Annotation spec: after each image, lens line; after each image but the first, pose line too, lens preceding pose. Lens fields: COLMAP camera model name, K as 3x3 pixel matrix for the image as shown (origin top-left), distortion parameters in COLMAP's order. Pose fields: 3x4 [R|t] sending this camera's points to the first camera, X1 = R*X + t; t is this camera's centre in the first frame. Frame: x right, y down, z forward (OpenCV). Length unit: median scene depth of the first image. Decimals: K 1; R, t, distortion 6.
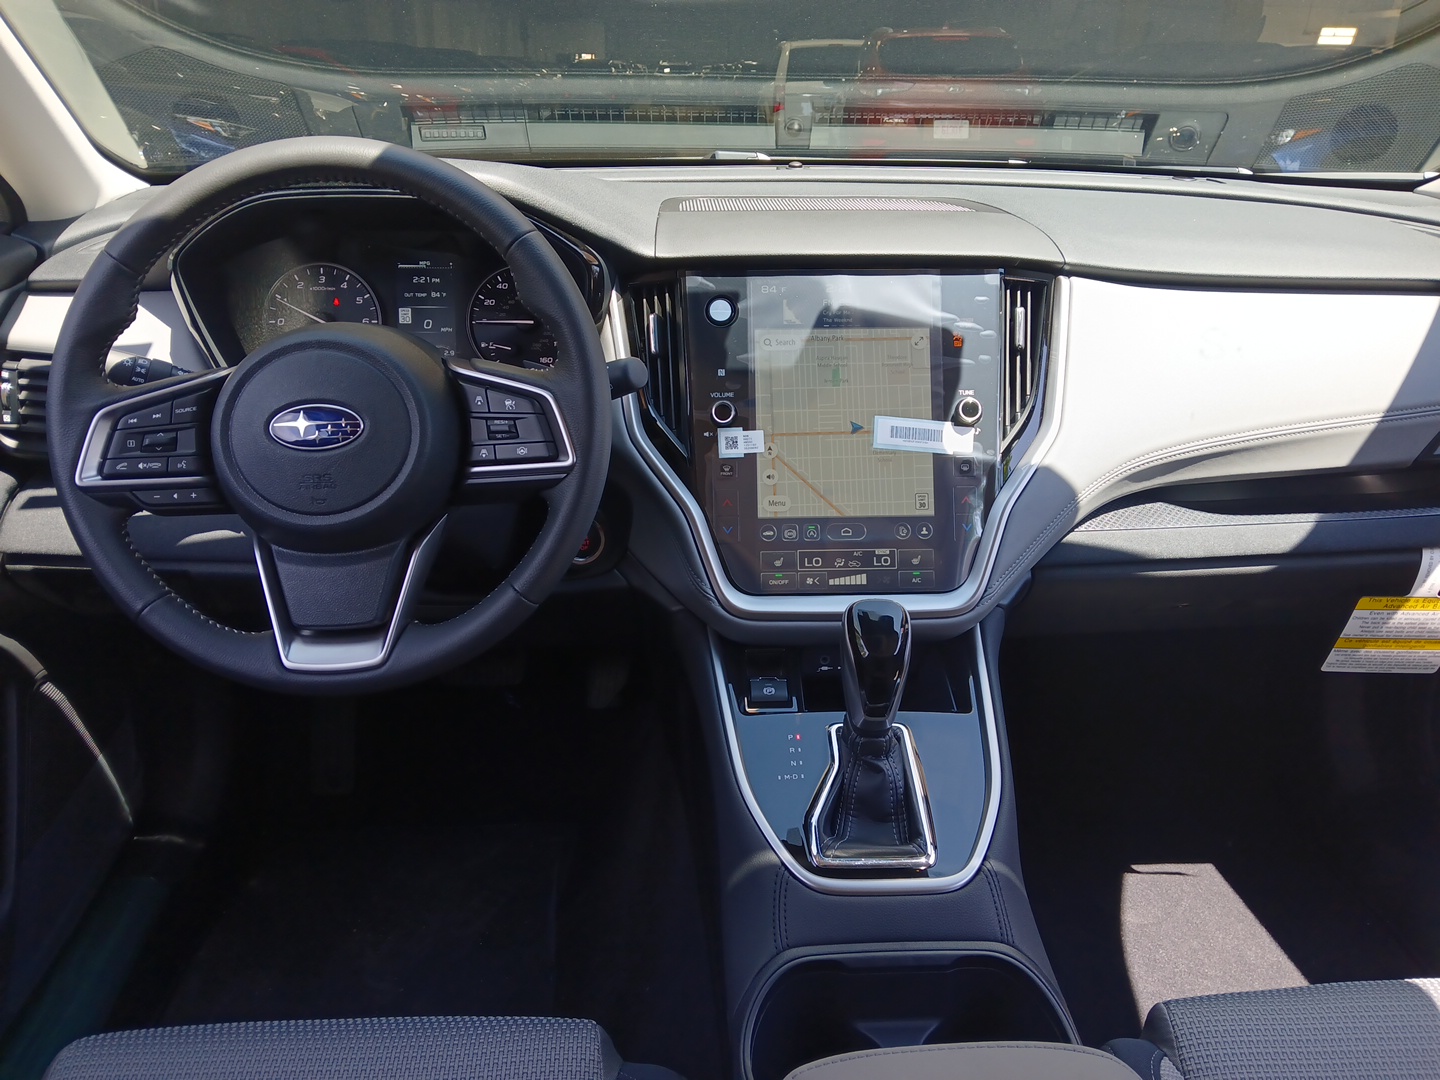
lens RADIAL K [[1113.7, 0, 721.0], [0, 1113.7, 588.6], [0, 0, 1]] dist [0.049179, -0.097114]
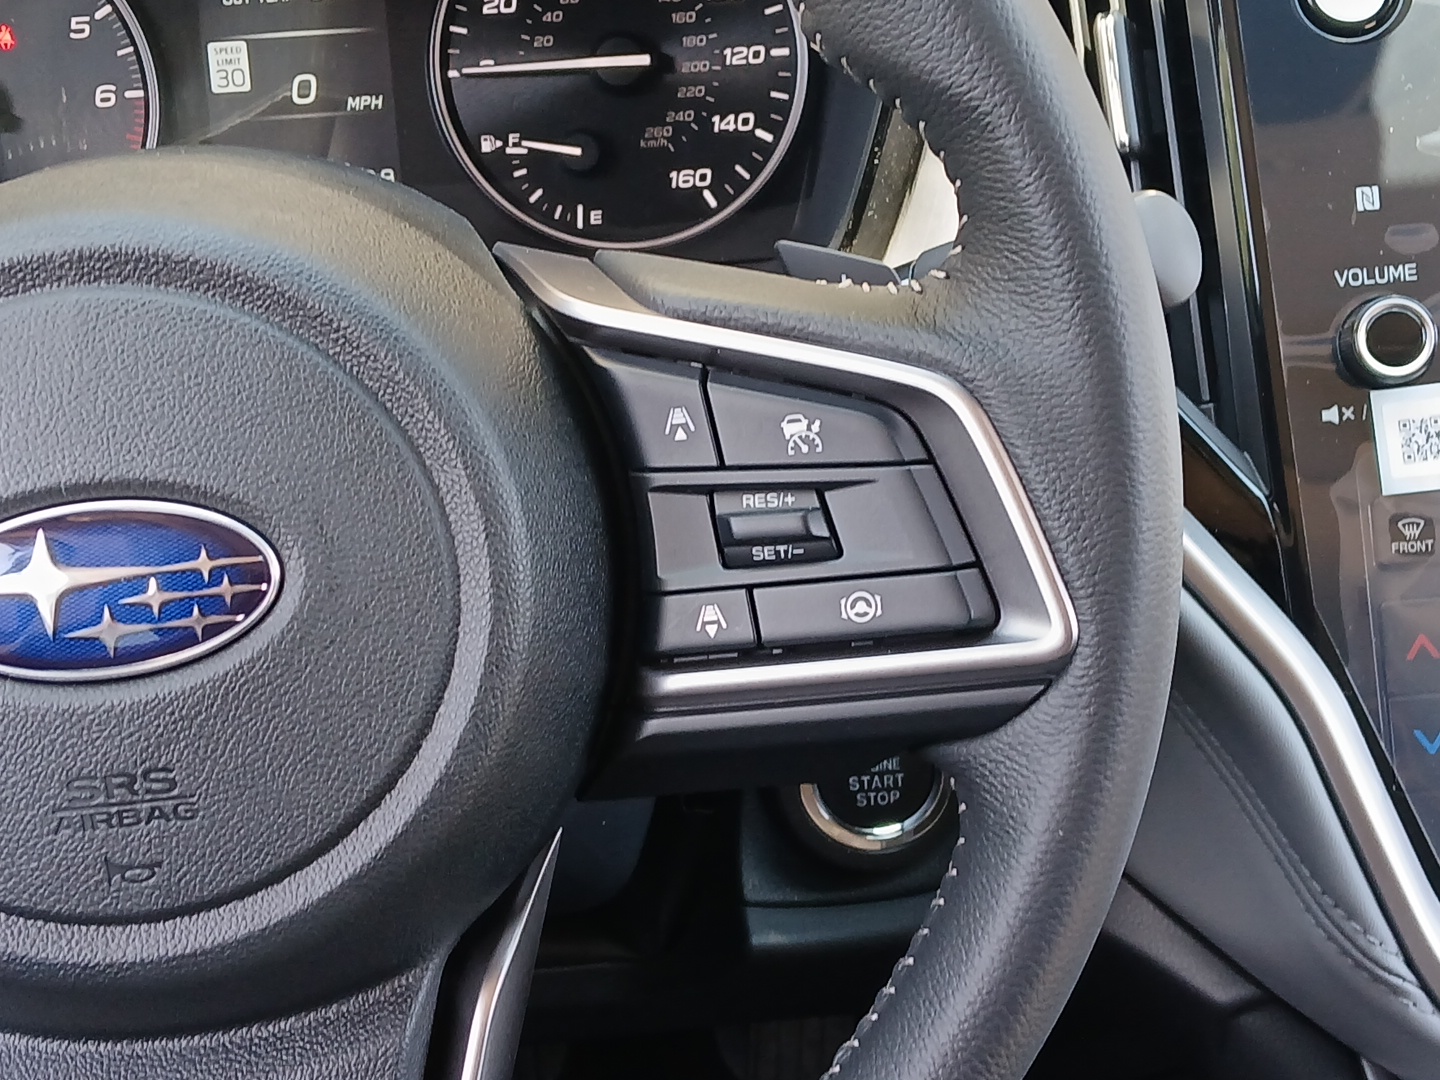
lens RADIAL K [[2597.7, 0, 722.9], [0, 2597.7, 593.6], [0, 0, 1]] dist [0.186936, -0.545157]
pose [[0.997596, -0.067997, -0.013372, -0.176653], [0.068166, 0.997595, 0.012589, -0.118990], [0.012484, -0.013471, 0.999831, 0.332780]]
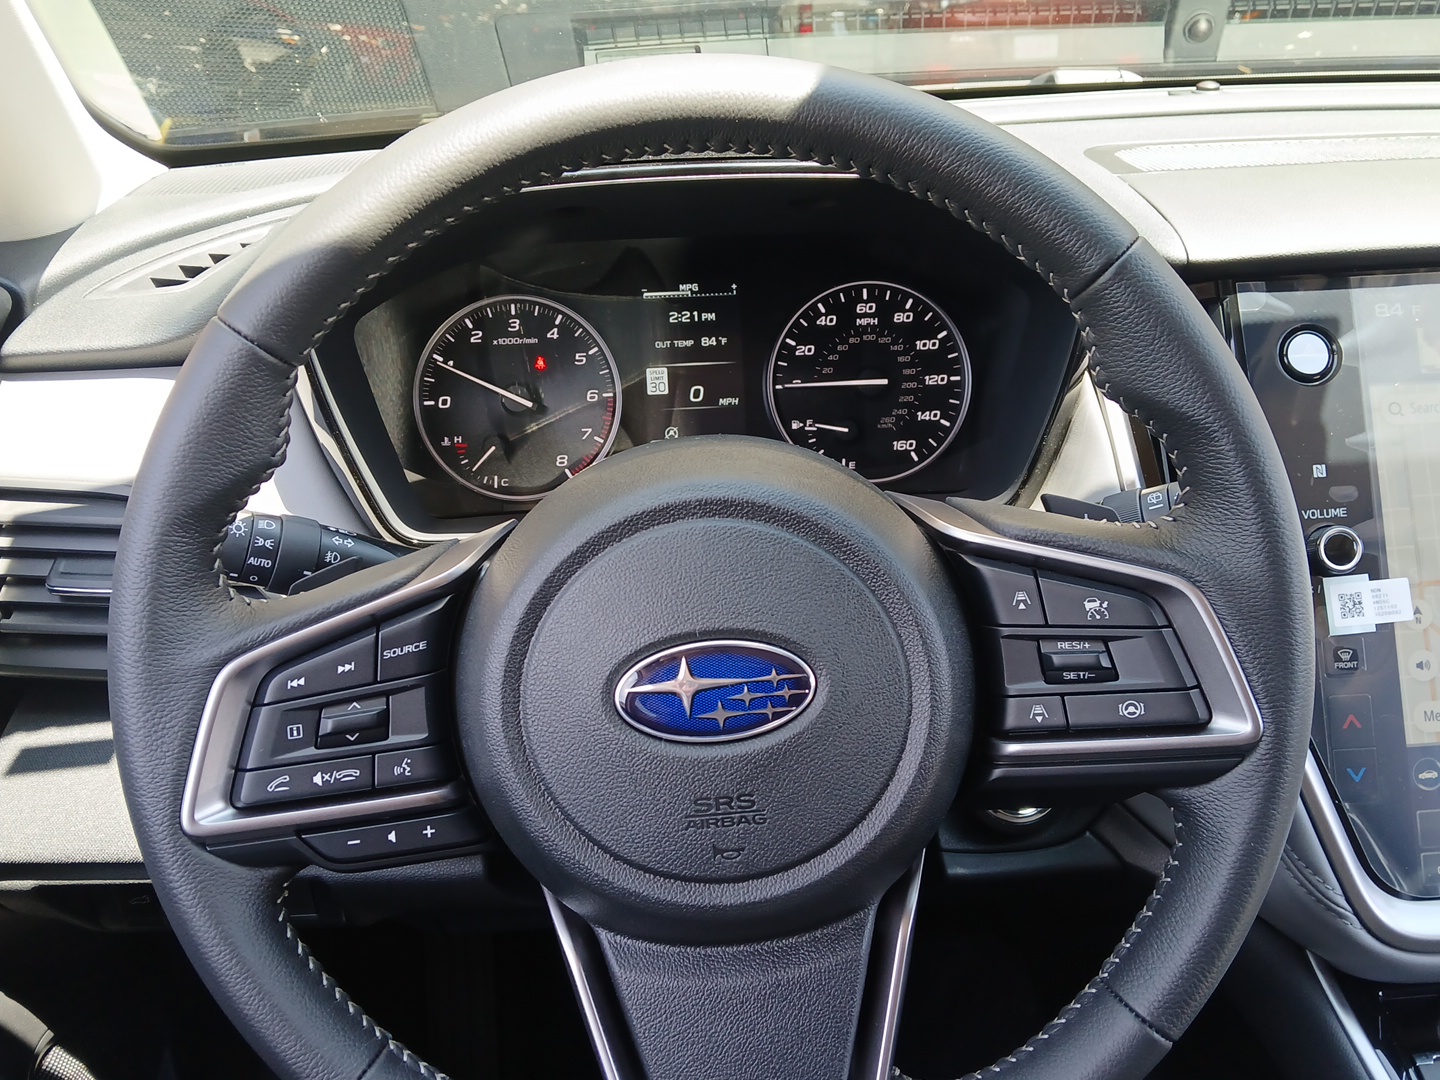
lens RADIAL K [[1359.4, 0, 721.4], [0, 1359.4, 568.1], [0, 0, 1]] dist [0.163459, -0.449733]
pose [[0.998940, -0.043964, -0.013661, -0.294146], [0.043440, 0.998389, -0.036489, -0.146576], [0.015243, 0.035857, 0.999241, 0.372176]]
